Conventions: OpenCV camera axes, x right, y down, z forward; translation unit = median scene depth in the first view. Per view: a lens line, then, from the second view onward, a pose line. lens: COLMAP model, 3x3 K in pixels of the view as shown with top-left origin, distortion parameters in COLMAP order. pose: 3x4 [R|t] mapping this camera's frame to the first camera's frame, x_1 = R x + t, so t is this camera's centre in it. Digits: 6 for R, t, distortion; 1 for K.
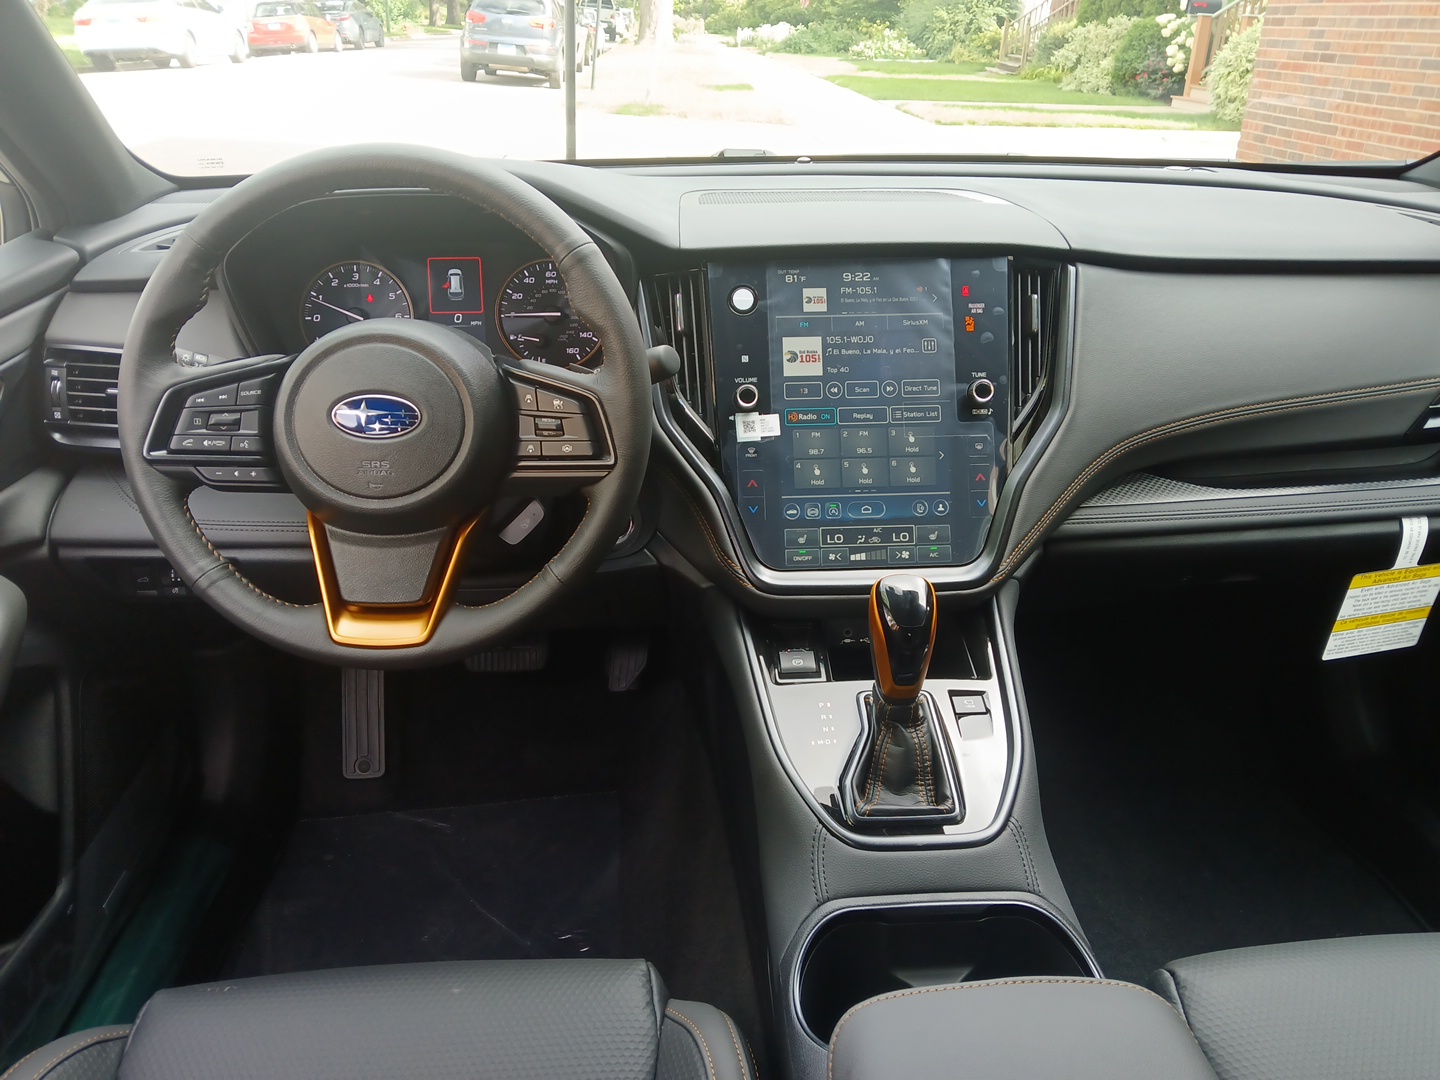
lens RADIAL K [[1094.9, 0, 721.8], [0, 1094.9, 565.8], [0, 0, 1]] dist [0.049844, -0.123800]
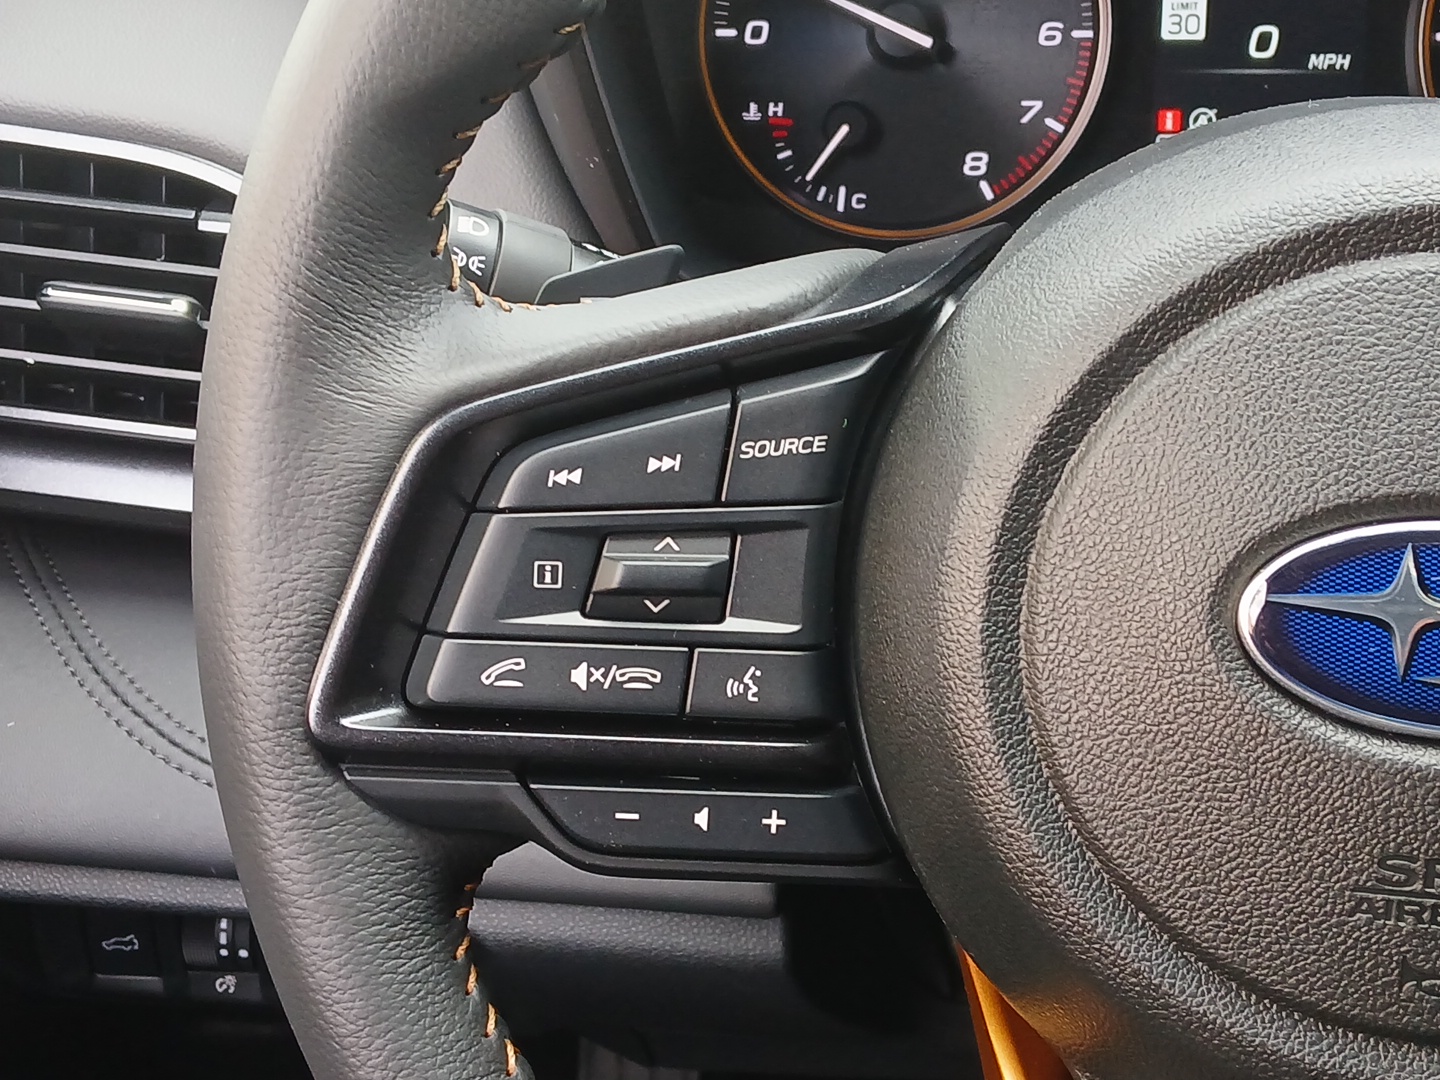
lens RADIAL K [[2336.6, 0, 725.2], [0, 2336.6, 587.8], [0, 0, 1]] dist [0.168507, -0.469729]
pose [[0.986954, 0.063128, -0.148112, -0.280792], [-0.056682, 0.997269, 0.047349, -0.114554], [0.150697, -0.038336, 0.987836, 0.413664]]
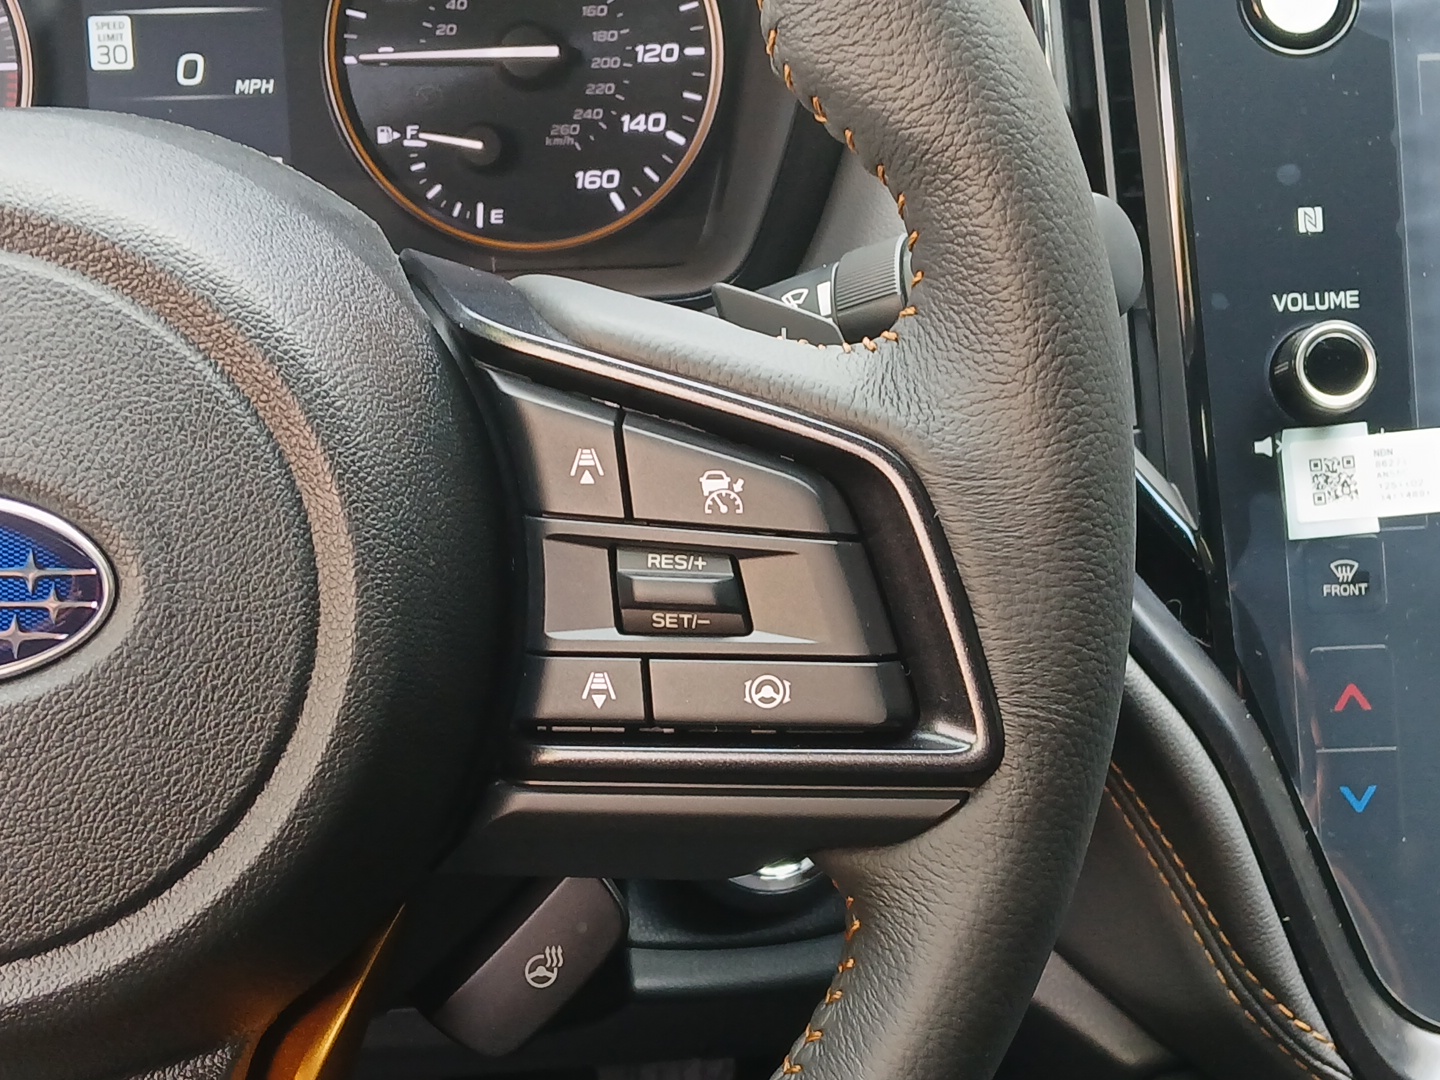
lens RADIAL K [[2336.6, 0, 725.2], [0, 2336.6, 587.8], [0, 0, 1]] dist [0.168507, -0.469729]
pose [[0.999549, -0.018611, 0.023578, -0.121858], [0.018093, 0.999594, 0.022007, -0.105186], [-0.023978, -0.021571, 0.999480, 0.395294]]
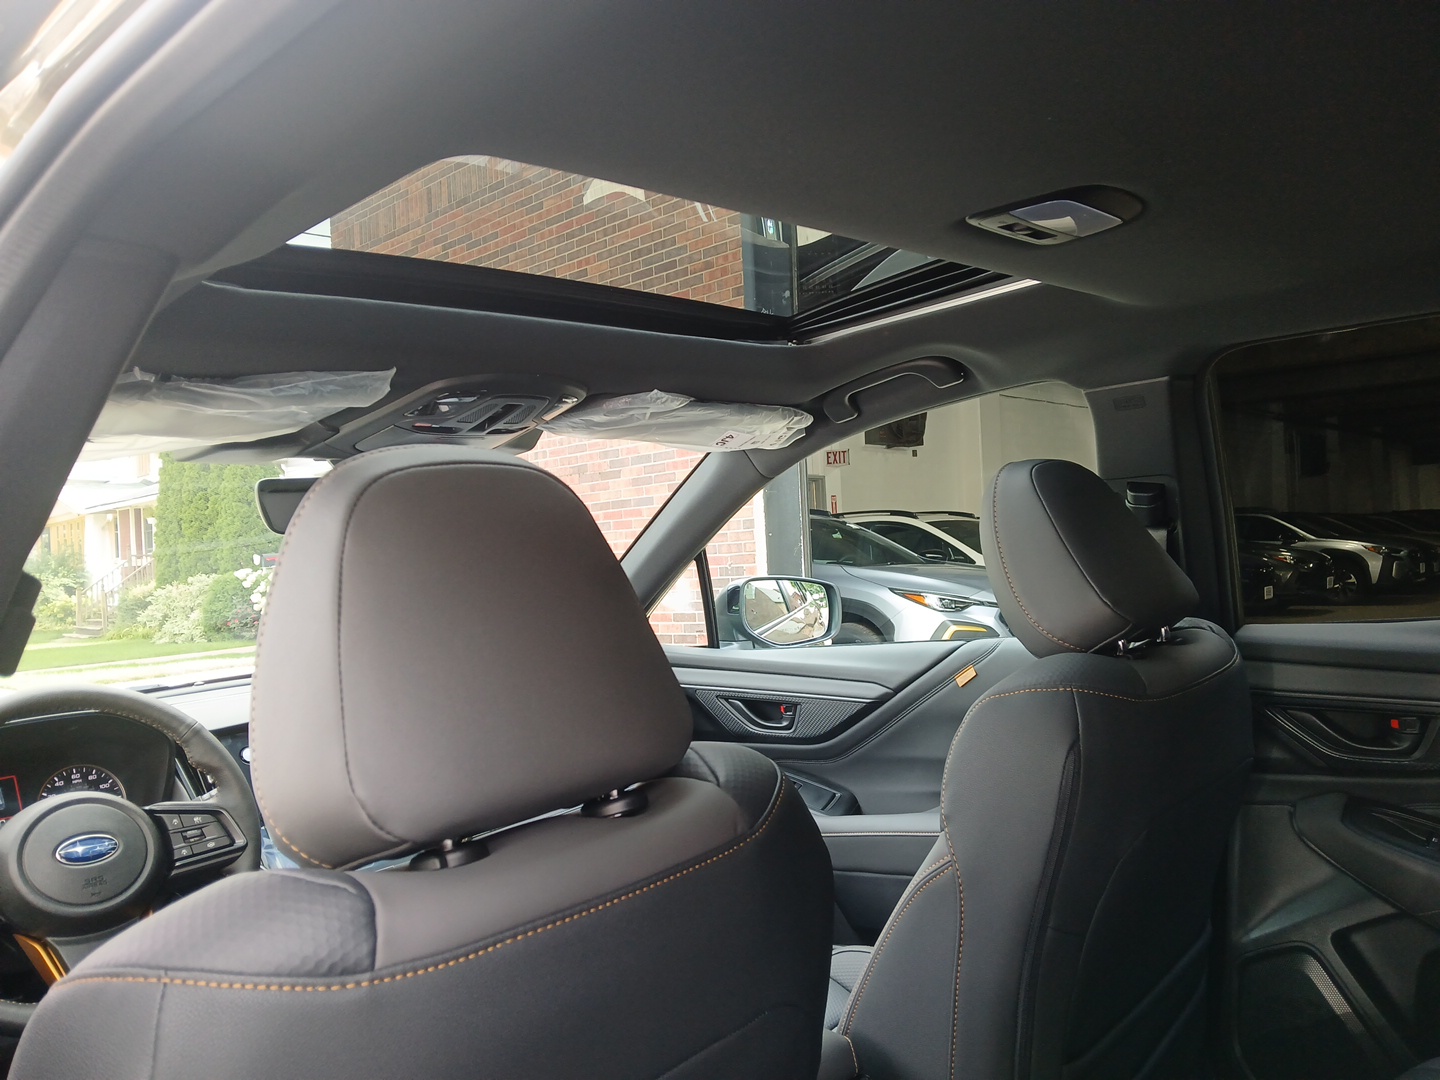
lens RADIAL K [[1117.2, 0, 720.0], [0, 1117.2, 540.0], [0, 0, 1]] dist [0.011256, -0.037612]
pose [[0.714429, -0.061688, 0.696983, -0.541335], [0.382103, 0.868861, -0.314767, 0.227586], [-0.586164, 0.491198, 0.644311, -0.521471]]
